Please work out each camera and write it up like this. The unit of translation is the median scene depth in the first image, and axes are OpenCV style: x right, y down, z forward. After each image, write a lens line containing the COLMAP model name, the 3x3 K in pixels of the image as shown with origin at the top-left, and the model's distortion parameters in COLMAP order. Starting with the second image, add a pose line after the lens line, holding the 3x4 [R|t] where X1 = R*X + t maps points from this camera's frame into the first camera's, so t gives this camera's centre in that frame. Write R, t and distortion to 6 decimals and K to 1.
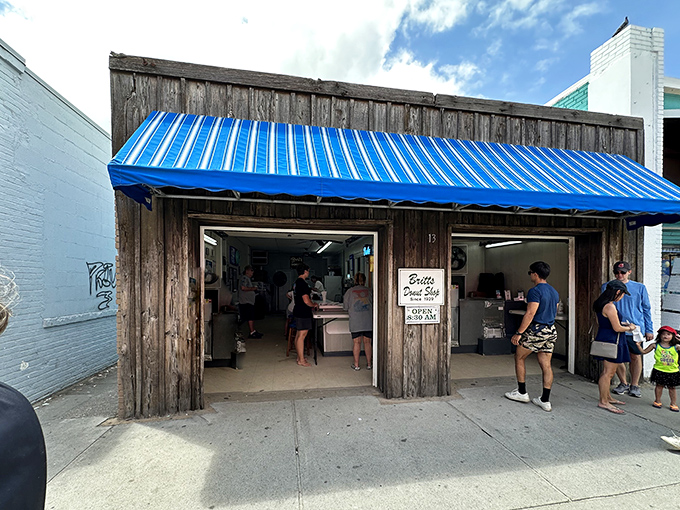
lens RADIAL K [[398.3, 0, 340.0], [0, 398.3, 255.0], [0, 0, 1]] dist [0.001435, -0.000368]
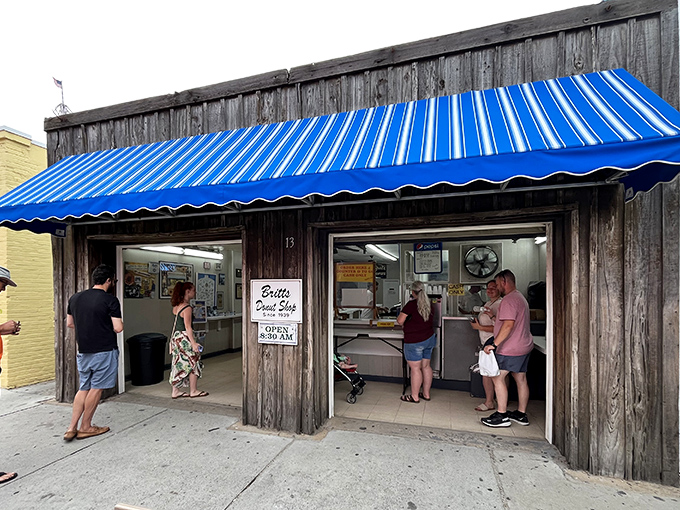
lens RADIAL K [[493.6, 0, 340.0], [0, 493.6, 255.0], [0, 0, 1]] dist [0.000549, -0.002711]
pose [[0.790238, -0.043538, -0.611251, 0.962918], [0.040246, 0.999007, -0.019127, 0.008579], [0.611477, -0.009485, 0.791206, 0.250951]]
